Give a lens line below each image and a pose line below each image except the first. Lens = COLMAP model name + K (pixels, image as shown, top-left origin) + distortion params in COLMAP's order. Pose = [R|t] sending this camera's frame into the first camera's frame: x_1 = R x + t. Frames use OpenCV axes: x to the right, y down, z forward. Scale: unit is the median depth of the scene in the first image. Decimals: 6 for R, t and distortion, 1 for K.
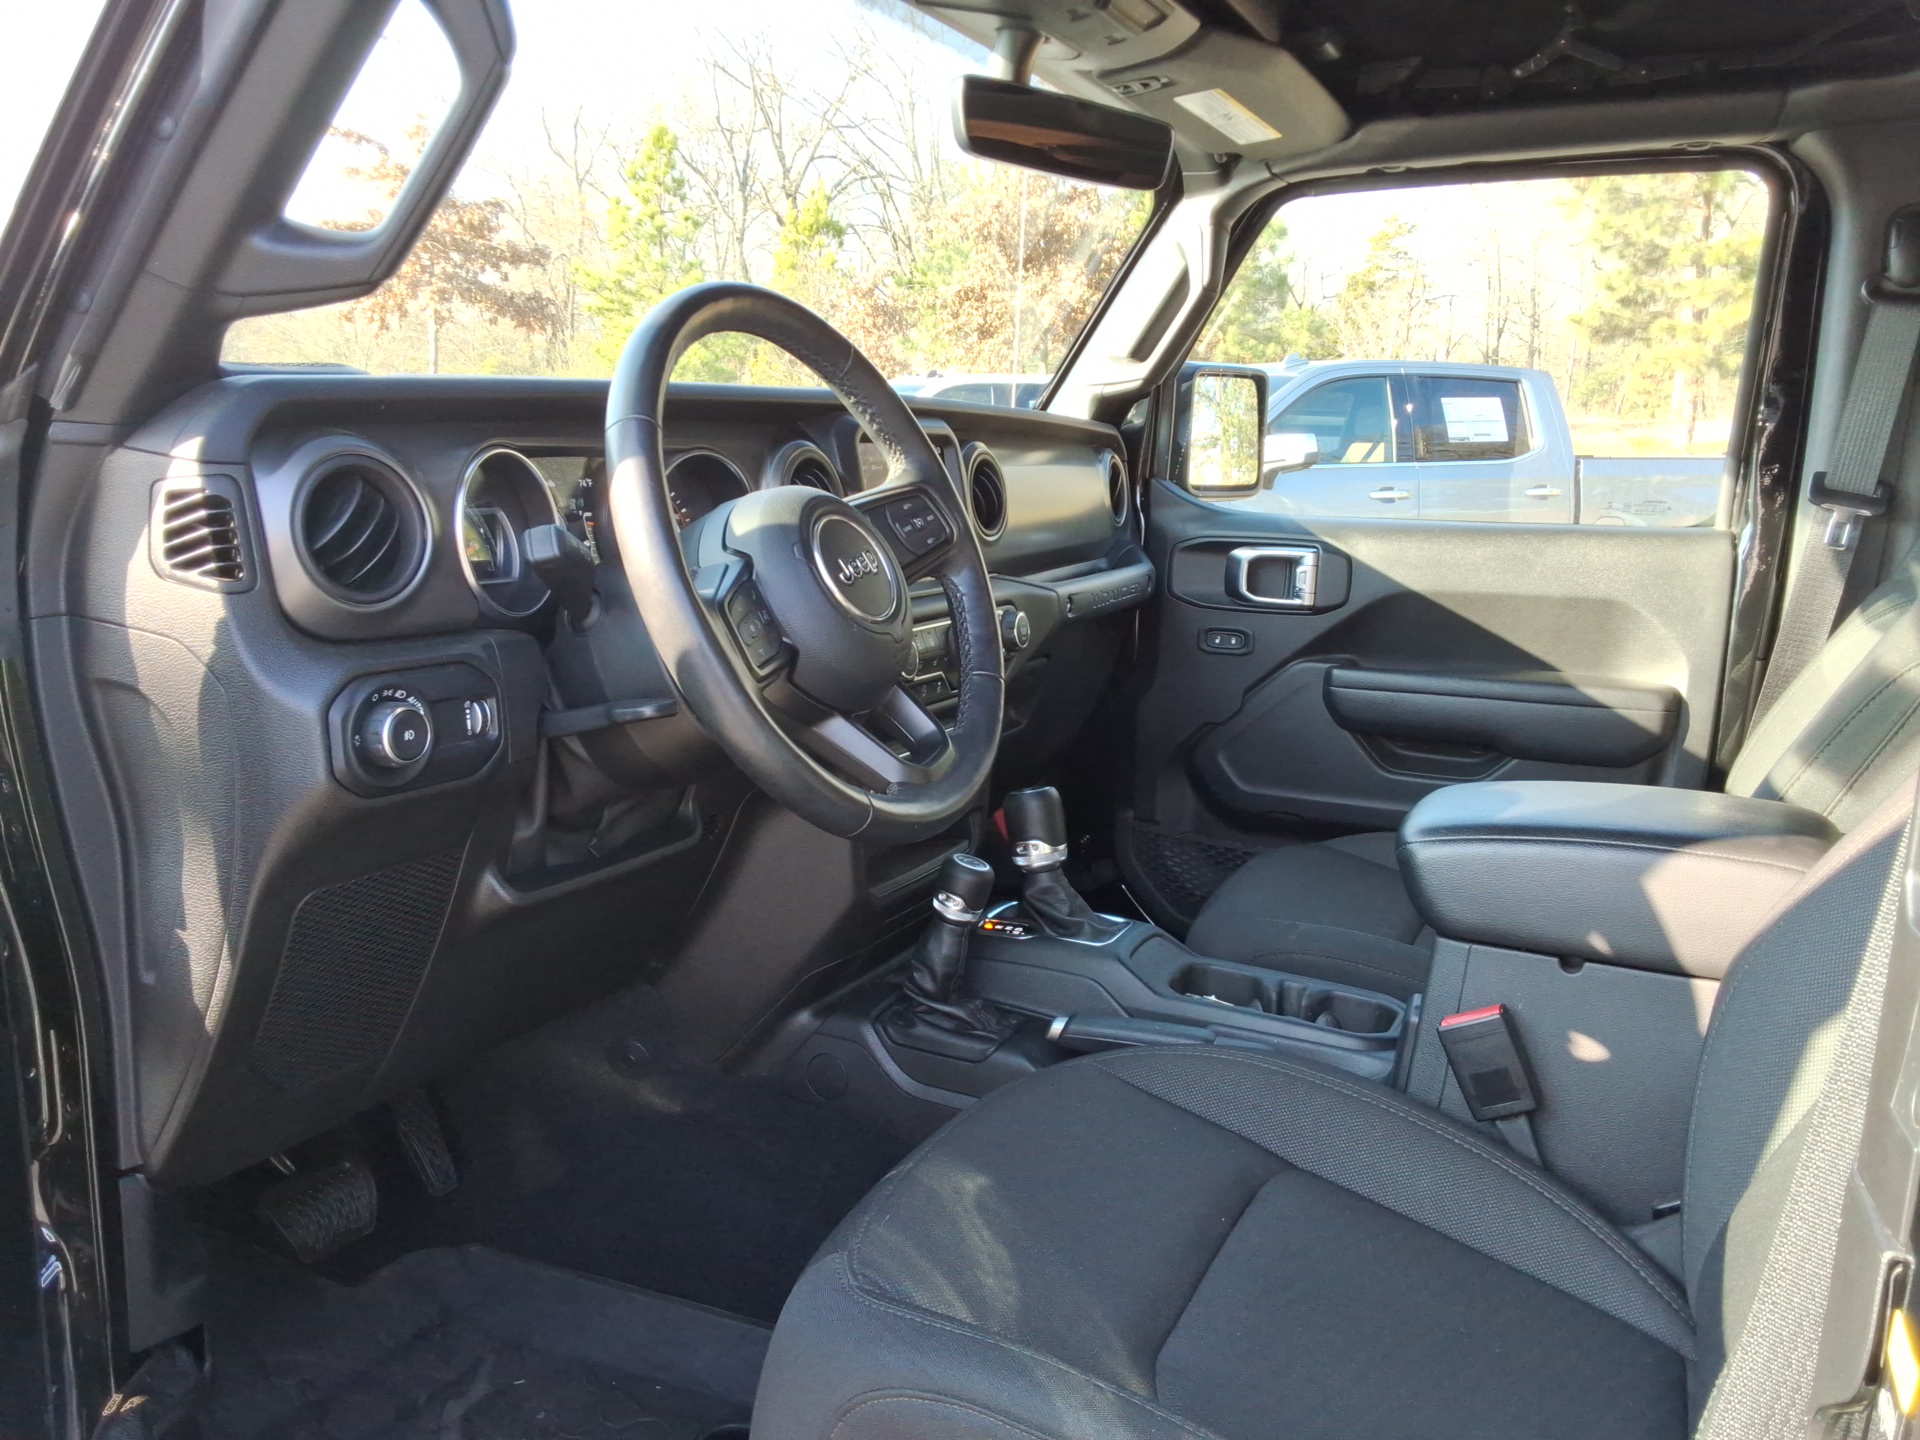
lens RADIAL K [[1551.1, 0, 976.4], [0, 1551.1, 709.8], [0, 0, 1]] dist [0.113503, -0.170037]
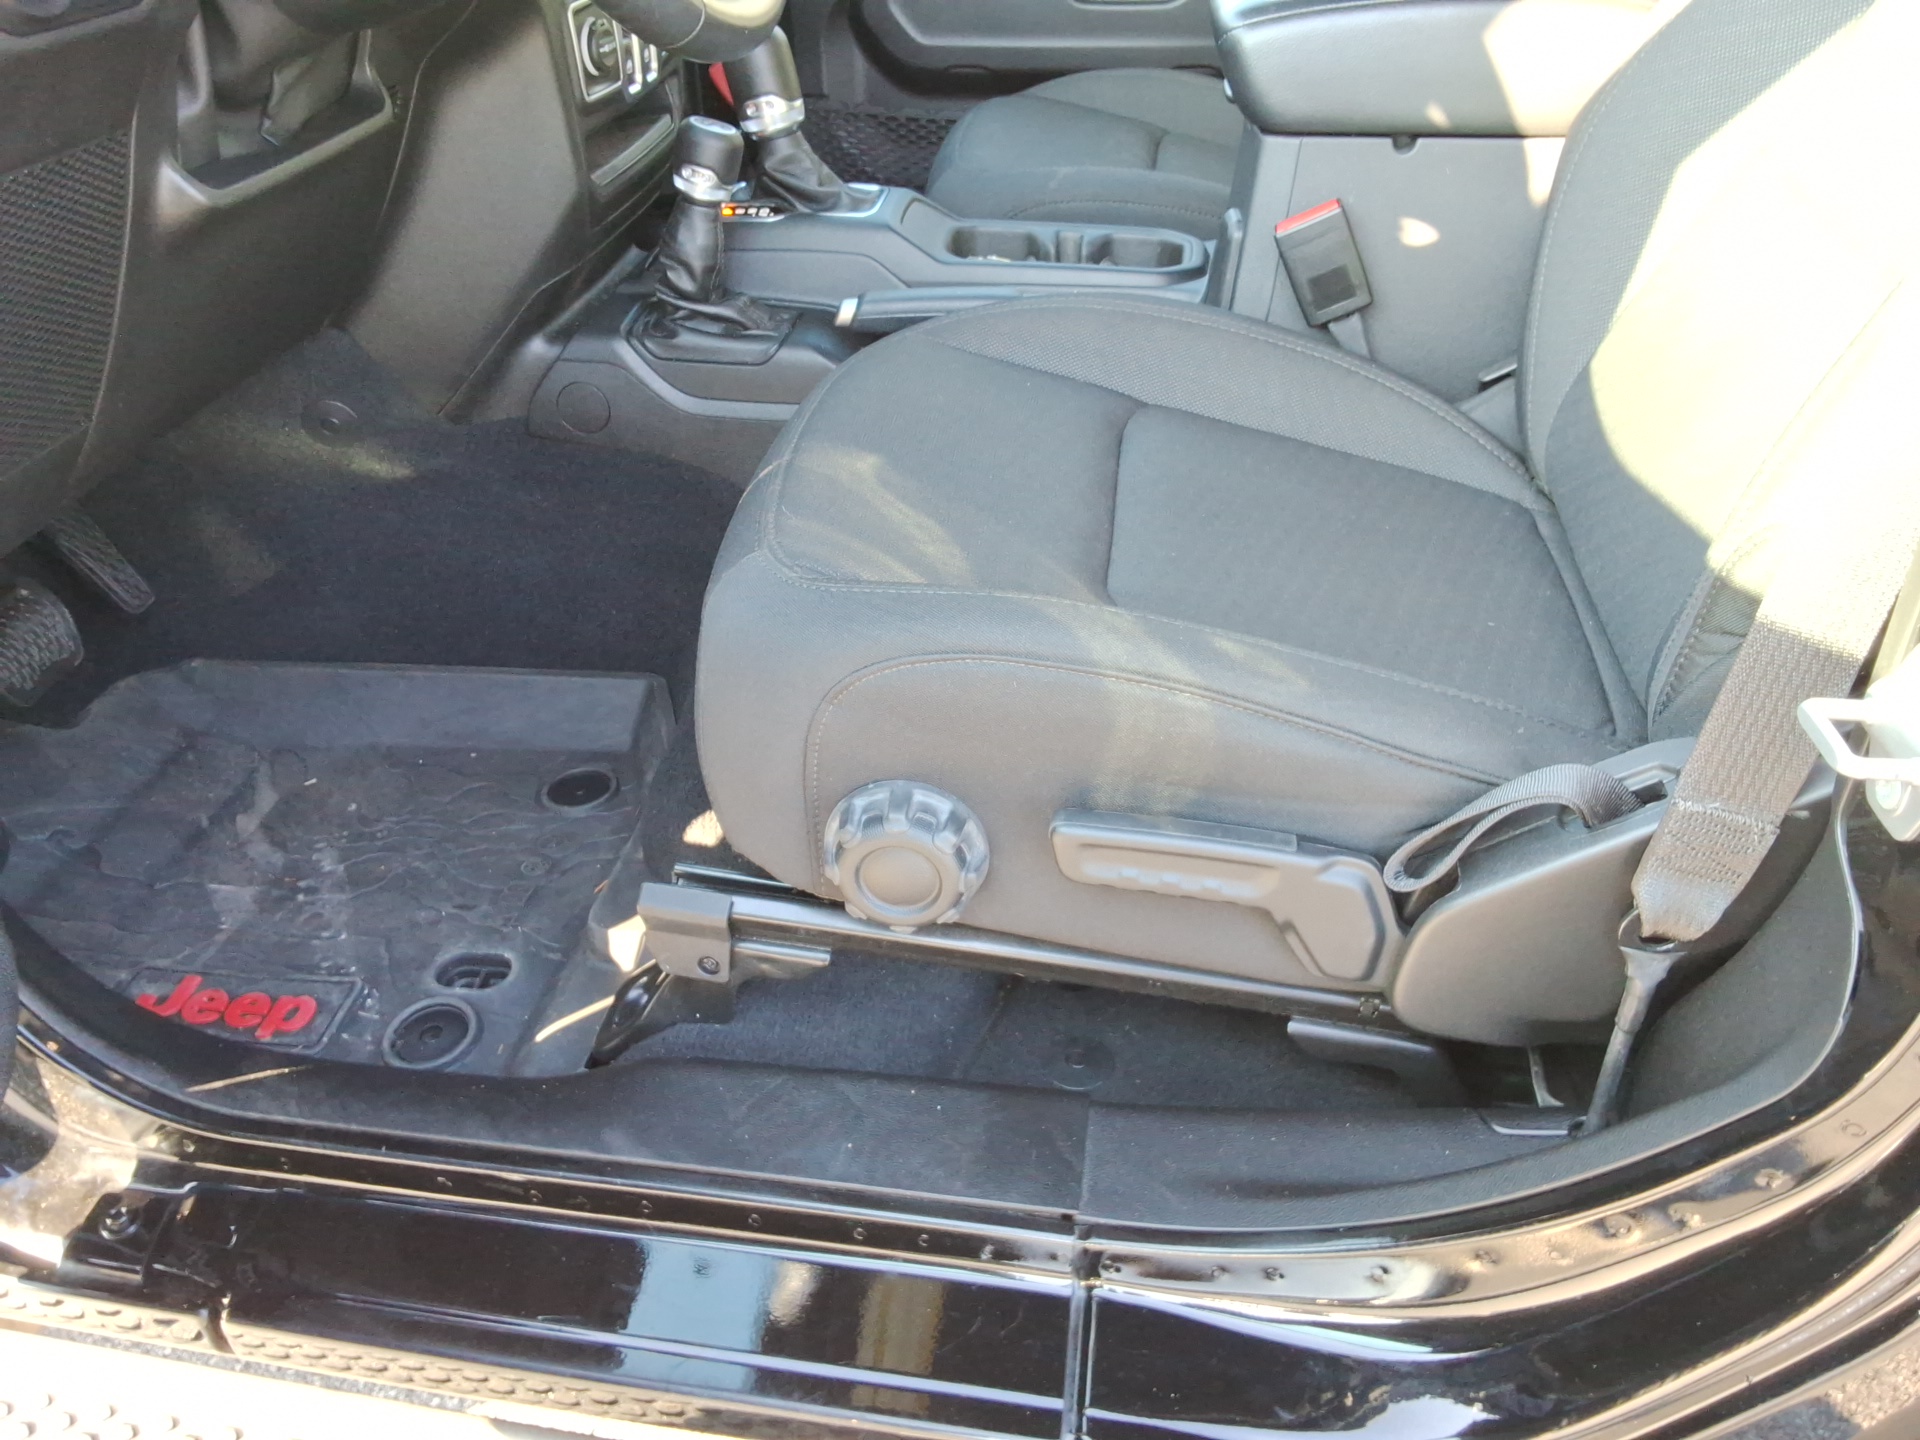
lens RADIAL K [[1551.1, 0, 976.4], [0, 1551.1, 727.4], [0, 0, 1]] dist [0.113503, -0.170037]
pose [[0.946194, -0.204391, 0.250881, -0.146444], [0.086426, 0.906732, 0.412755, 0.053877], [-0.311846, -0.368864, 0.875609, 0.094606]]
